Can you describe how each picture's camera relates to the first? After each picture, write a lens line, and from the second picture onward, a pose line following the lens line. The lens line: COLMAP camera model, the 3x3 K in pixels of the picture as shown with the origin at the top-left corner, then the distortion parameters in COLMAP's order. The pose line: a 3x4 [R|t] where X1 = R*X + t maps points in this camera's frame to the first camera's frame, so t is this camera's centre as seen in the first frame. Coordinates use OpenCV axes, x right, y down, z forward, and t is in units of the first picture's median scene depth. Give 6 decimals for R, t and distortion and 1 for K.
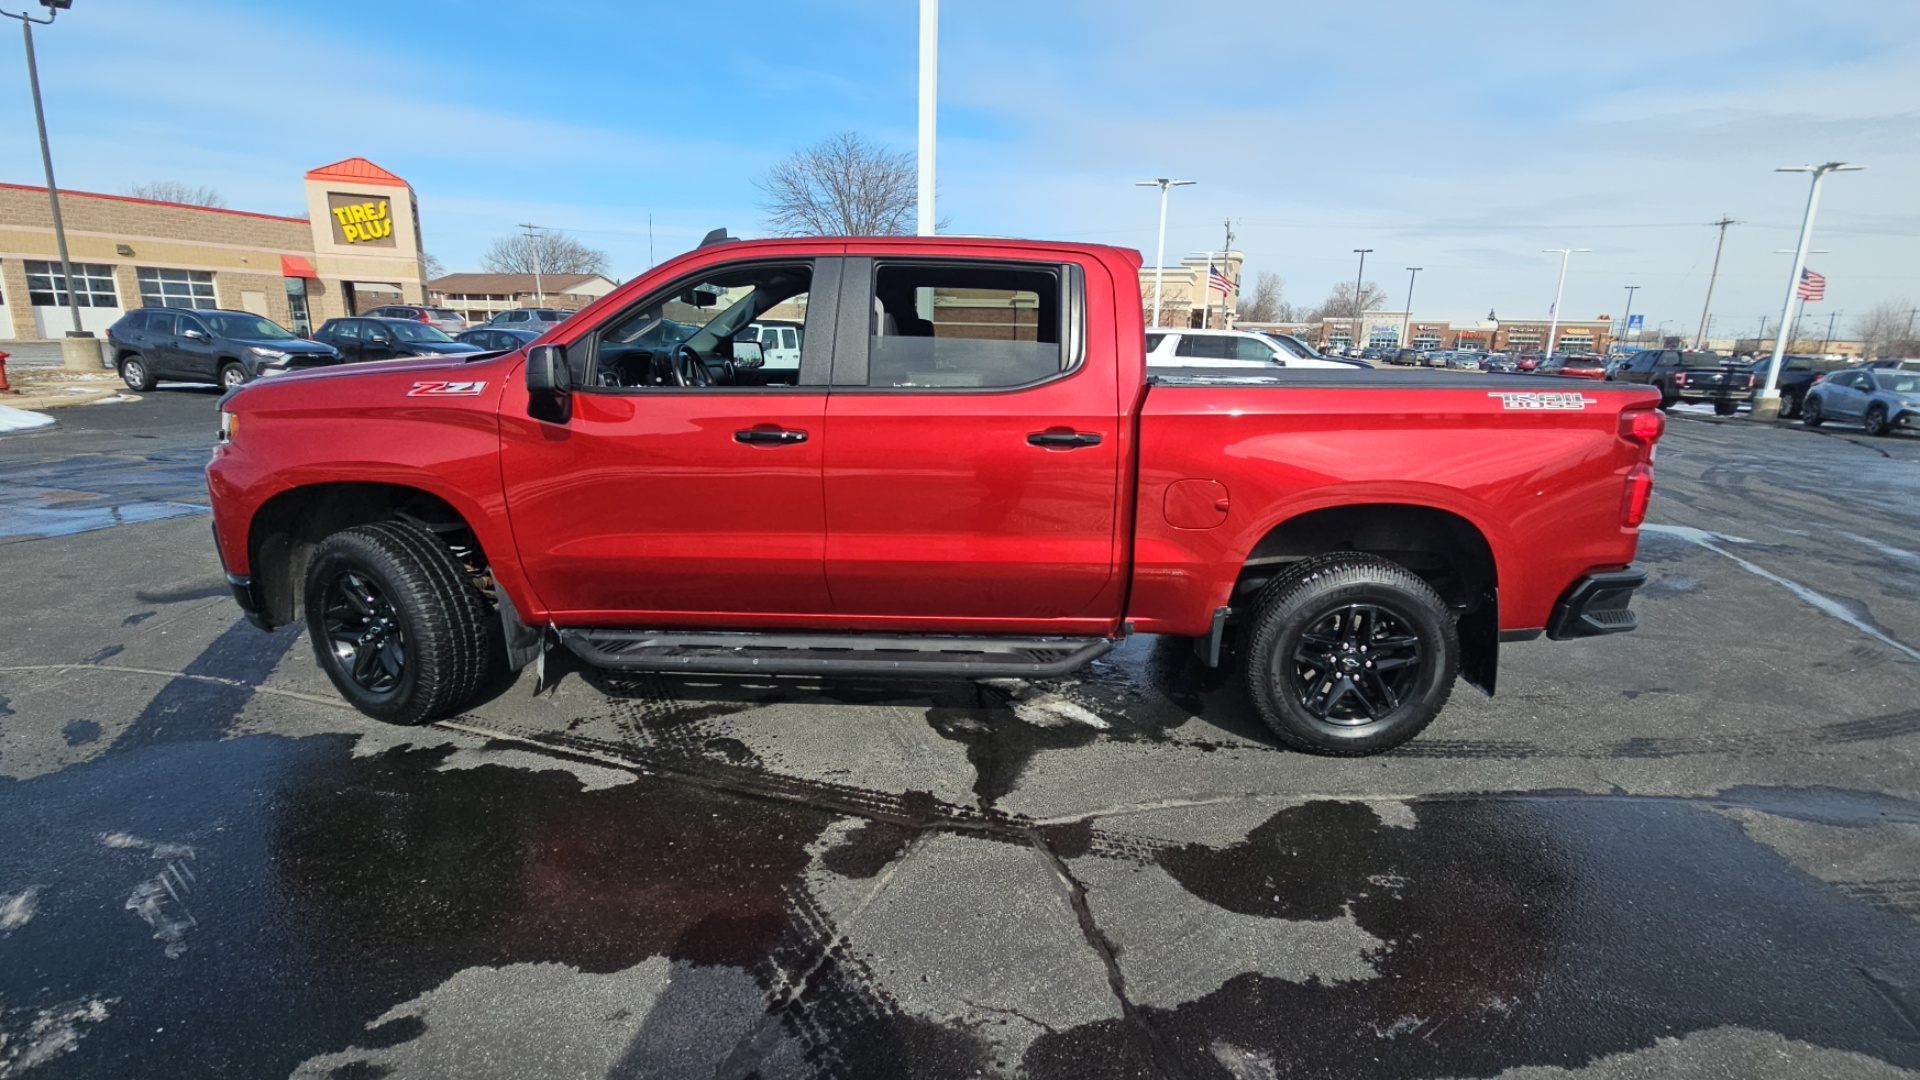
lens RADIAL K [[848.0, 0, 979.1], [0, 848.0, 552.7], [0, 0, 1]] dist [0.001687, -0.000273]
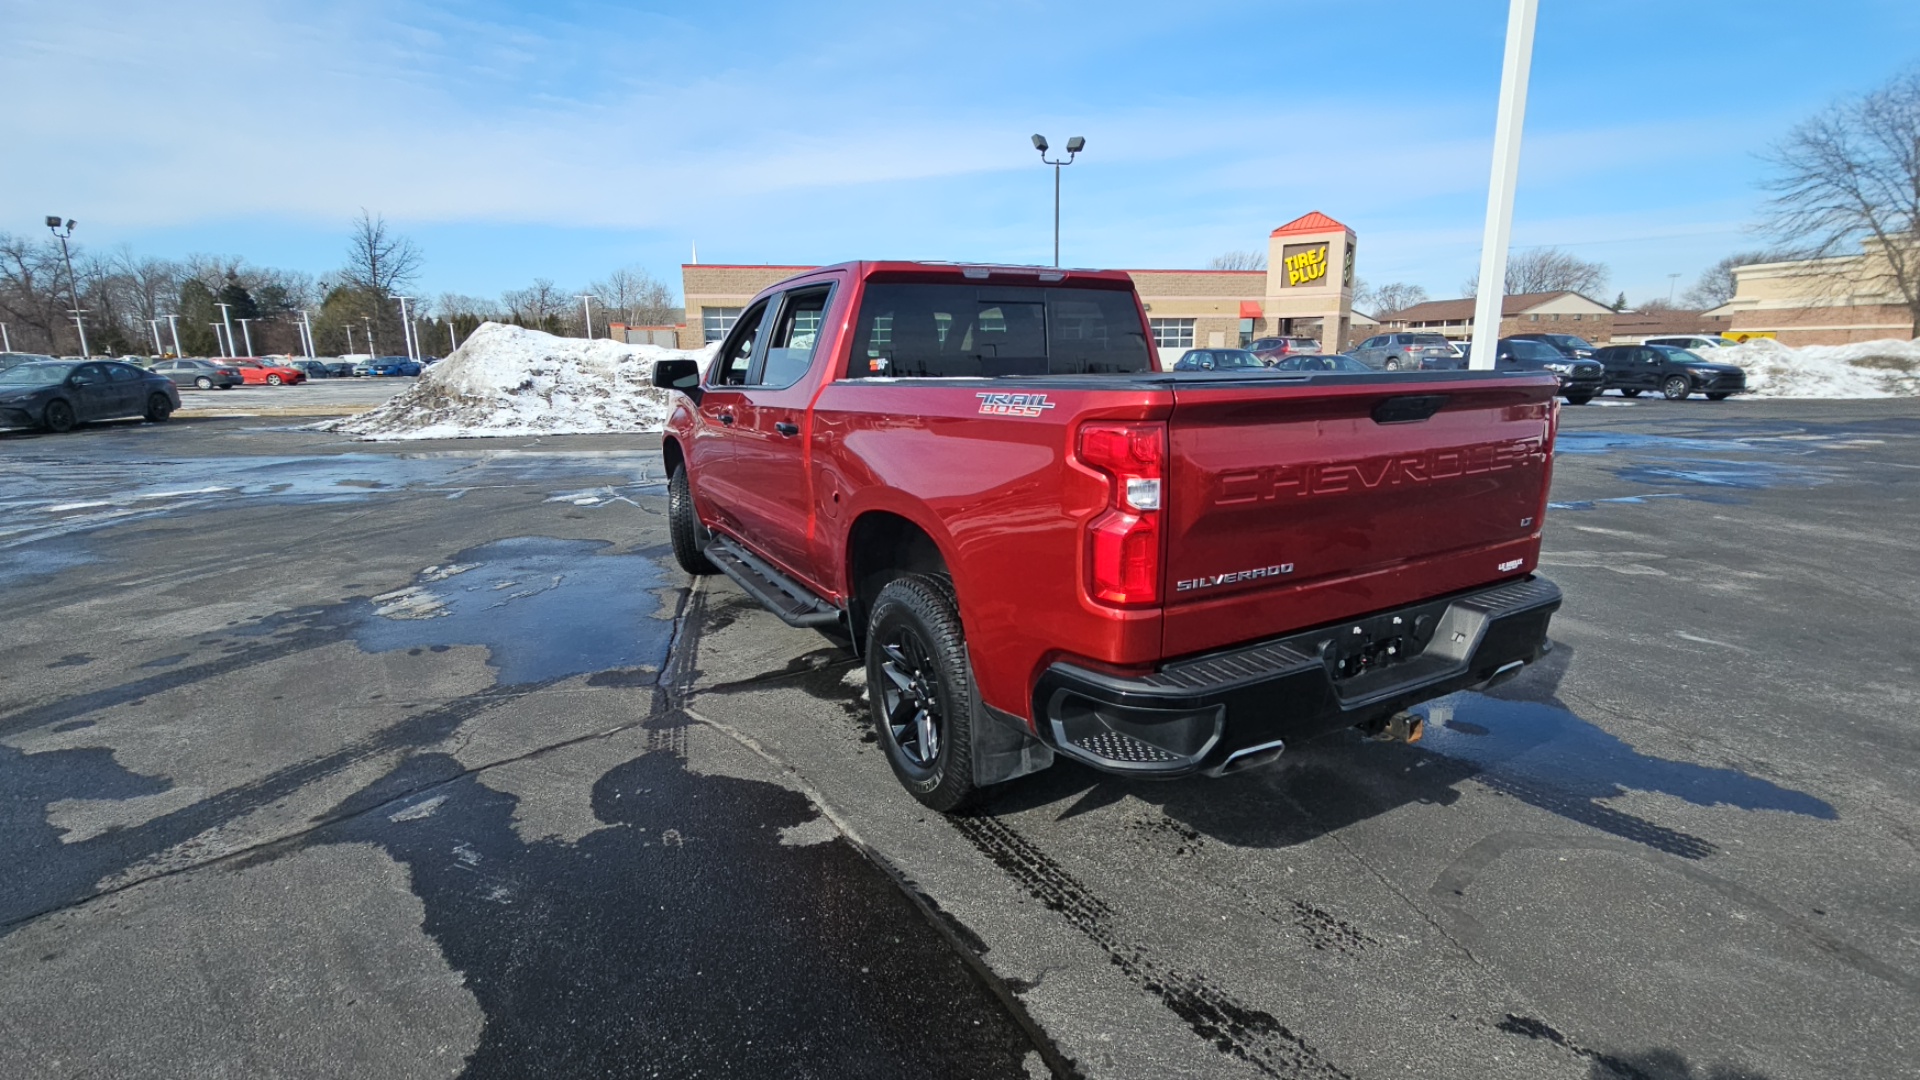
lens RADIAL K [[854.1, 0, 981.6], [0, 854.1, 544.2], [0, 0, 1]] dist [0.010976, -0.007311]
pose [[0.517589, 0.155360, -0.841406, 1.221660], [-0.188591, 0.979907, 0.064921, -0.095952], [0.834586, 0.125079, 0.536489, 0.556356]]
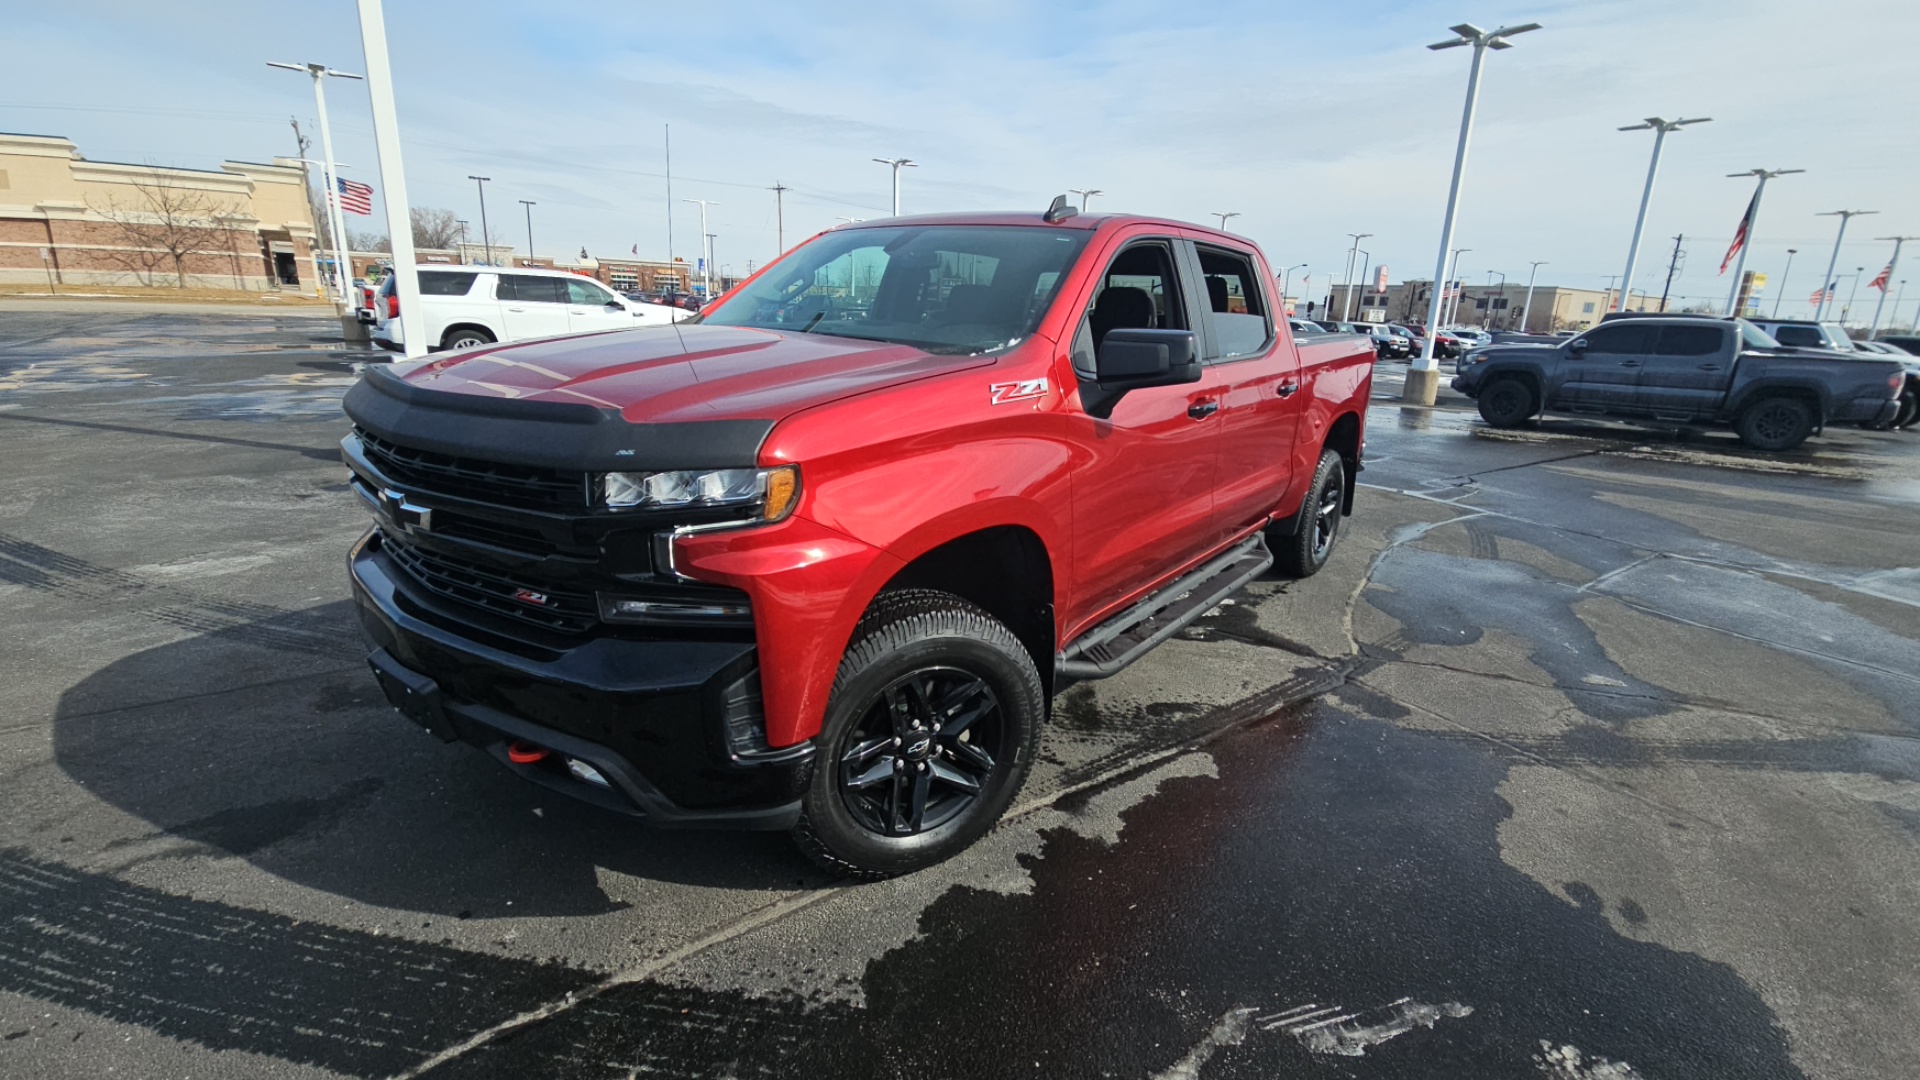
lens RADIAL K [[854.1, 0, 981.6], [0, 854.1, 544.2], [0, 0, 1]] dist [0.010976, -0.007311]
pose [[0.576437, -0.224758, 0.785623, -1.230019], [0.178331, 0.972856, 0.147477, -0.168494], [-0.797445, 0.055090, 0.600871, 0.543287]]
